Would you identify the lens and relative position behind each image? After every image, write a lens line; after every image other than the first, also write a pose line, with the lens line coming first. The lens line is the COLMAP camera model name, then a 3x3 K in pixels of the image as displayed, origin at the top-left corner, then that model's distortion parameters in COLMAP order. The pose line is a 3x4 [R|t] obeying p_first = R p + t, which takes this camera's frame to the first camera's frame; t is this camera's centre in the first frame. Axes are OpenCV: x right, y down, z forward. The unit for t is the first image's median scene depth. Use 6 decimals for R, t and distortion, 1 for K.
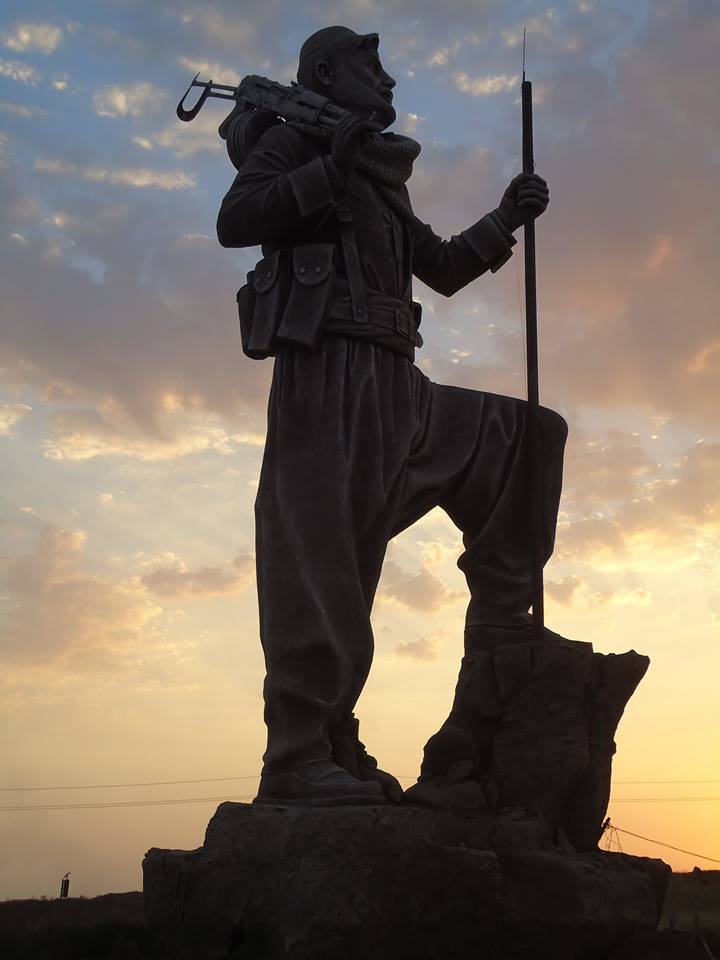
lens RADIAL K [[1409.2, 0, 376.3], [0, 1409.2, 457.3], [0, 0, 1]] dist [0.048622, 0.000000]
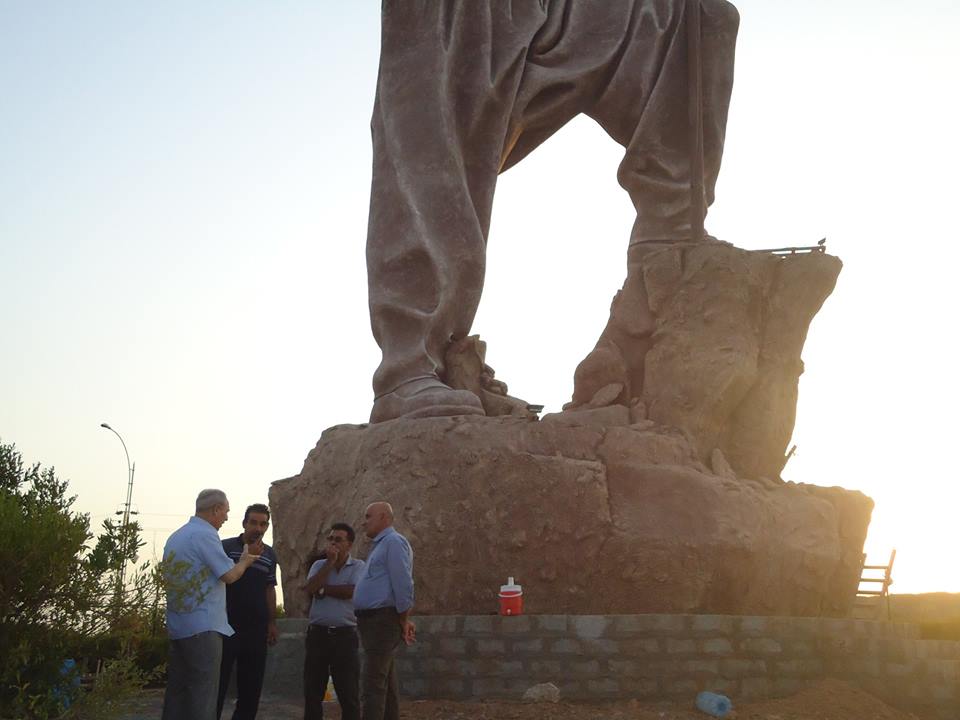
lens RADIAL K [[1079.8, 0, 481.3], [0, 1079.8, 357.4], [0, 0, 1]] dist [-0.001944, 0.000000]
pose [[0.956509, -0.064103, -0.284574, 0.174176], [0.078637, 0.996103, 0.039932, 0.163494], [0.280905, -0.060574, 0.957822, 0.334223]]
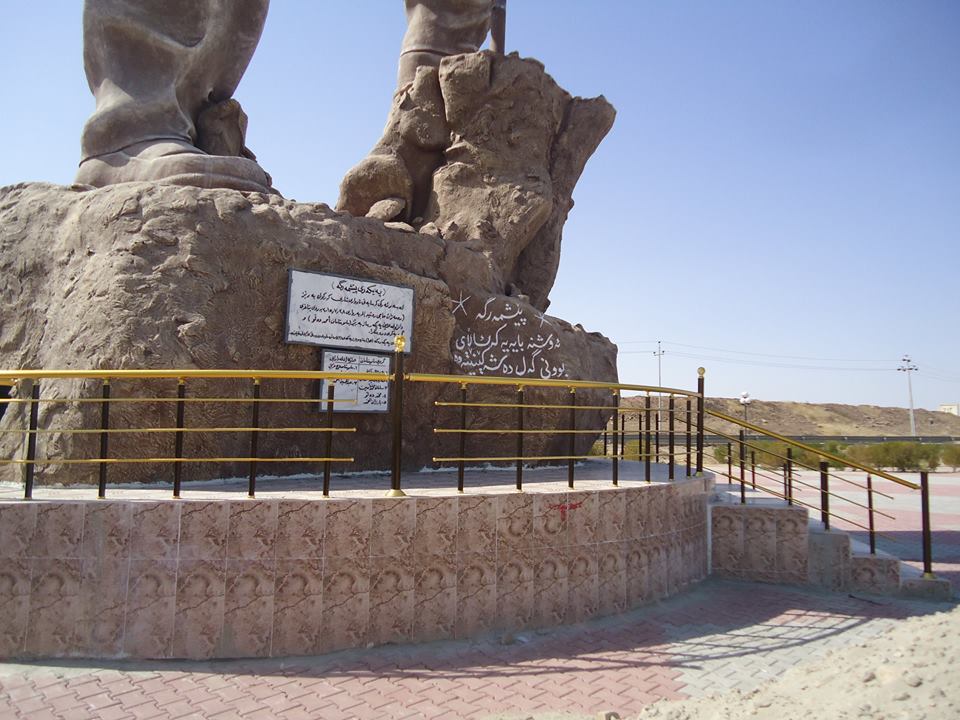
lens RADIAL K [[703.7, 0, 486.7], [0, 703.7, 356.7], [0, 0, 1]] dist [-0.015459, 0.015334]
pose [[0.971088, 0.046251, 0.234201, 0.026076], [-0.095368, 0.974528, 0.202979, 0.213859], [-0.218847, -0.219445, 0.950763, 0.601420]]
